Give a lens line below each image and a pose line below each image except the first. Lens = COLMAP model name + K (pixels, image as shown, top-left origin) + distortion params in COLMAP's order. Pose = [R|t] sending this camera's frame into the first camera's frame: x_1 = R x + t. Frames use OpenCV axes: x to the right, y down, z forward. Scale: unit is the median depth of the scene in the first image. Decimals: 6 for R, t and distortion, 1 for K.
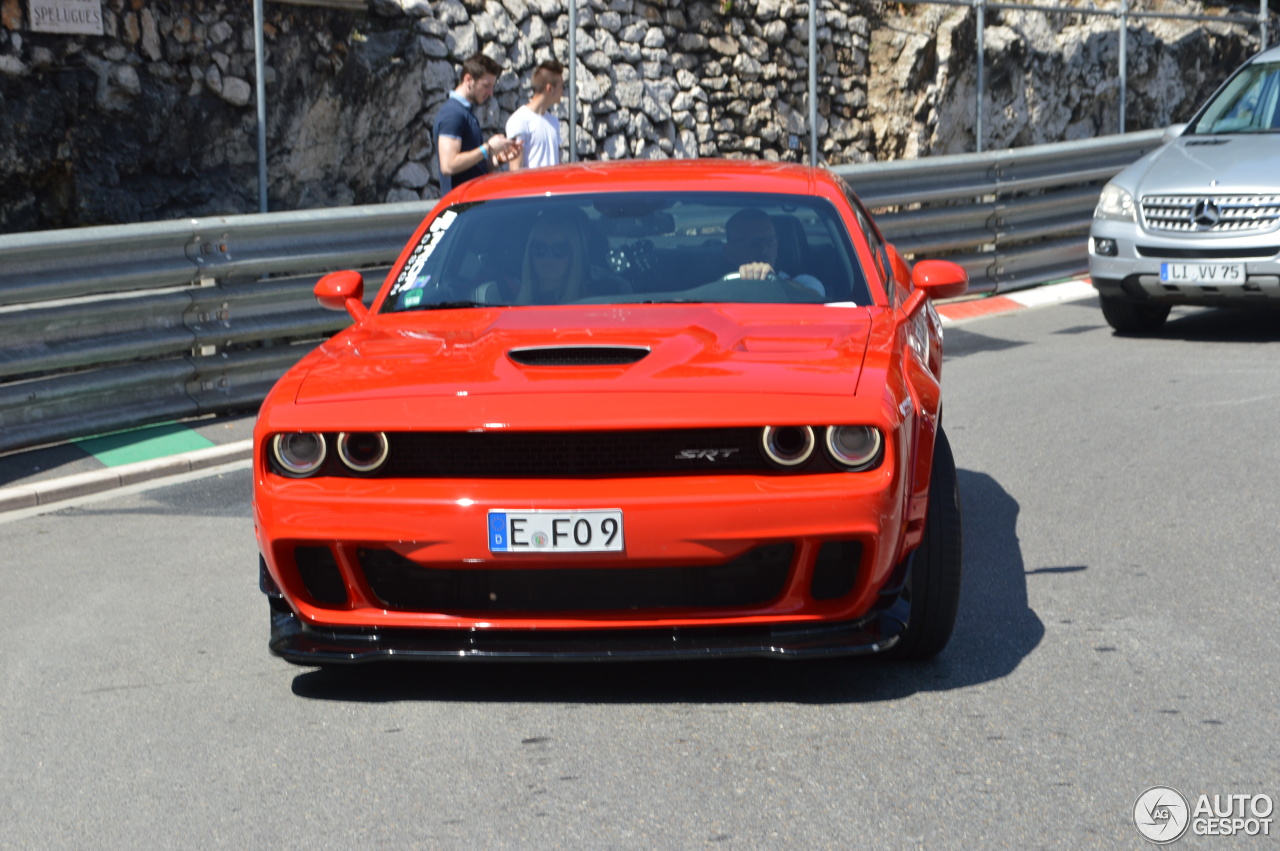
lens RADIAL K [[3248.1, 0, 640.0], [0, 3248.1, 425.5], [0, 0, 1]] dist [0.079175, 0.073696]
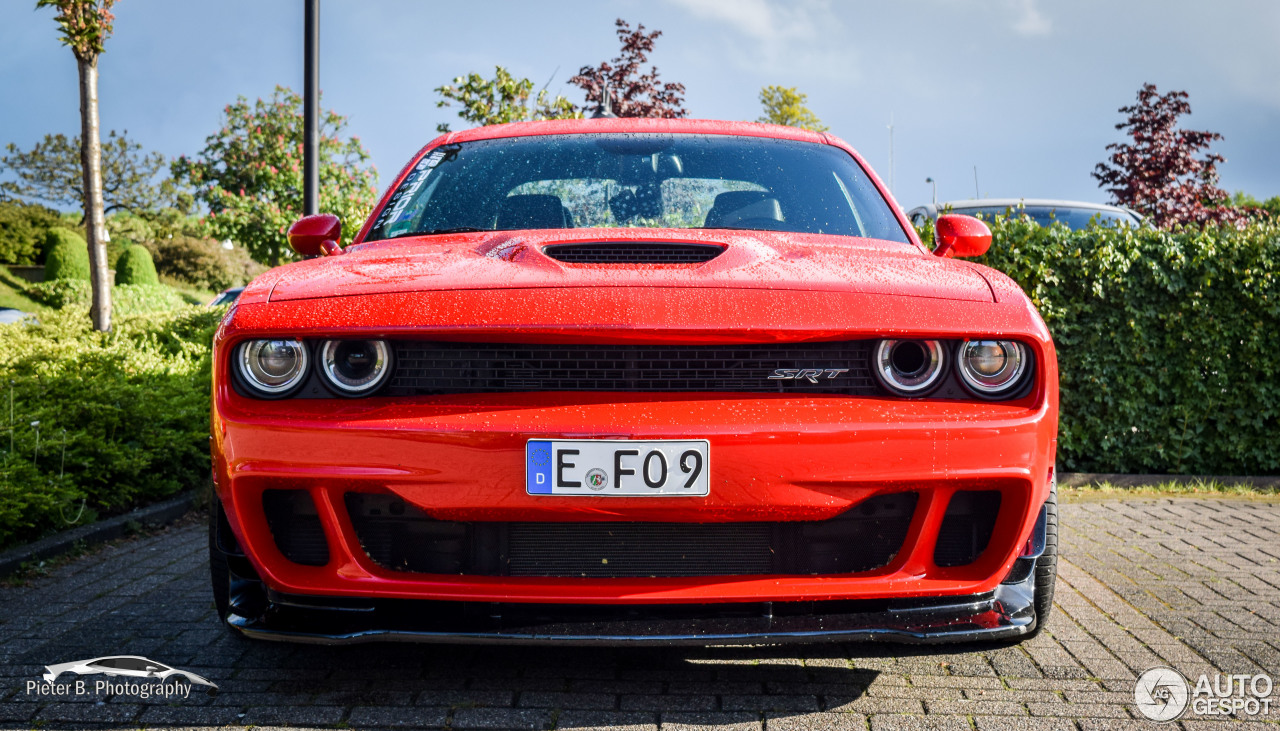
lens RADIAL K [[1922.0, 0, 640.0], [0, 1922.0, 365.5], [0, 0, 1]] dist [-0.011796, -0.019951]
pose [[0.995430, 0.021376, 0.093069, -0.061677], [-0.014818, 0.997395, -0.070592, 0.039744], [-0.094336, 0.068890, 0.993154, 0.554529]]
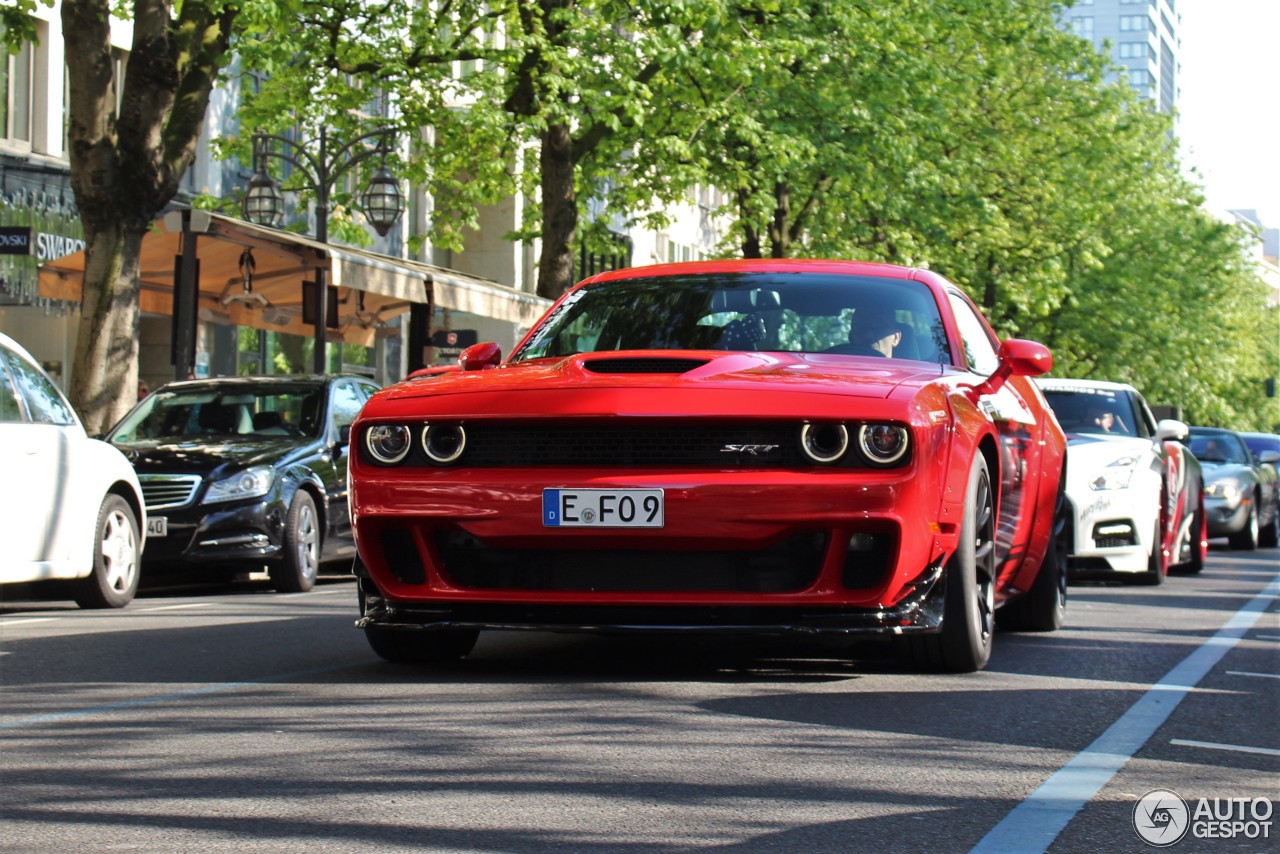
lens RADIAL K [[3248.1, 0, 640.0], [0, 3248.1, 427.0], [0, 0, 1]] dist [0.079175, 0.073696]
pose [[0.990931, 0.023726, -0.132262, 0.128237], [-0.040400, 0.991353, -0.124850, 0.139466], [0.128156, 0.129061, 0.983320, -0.071453]]
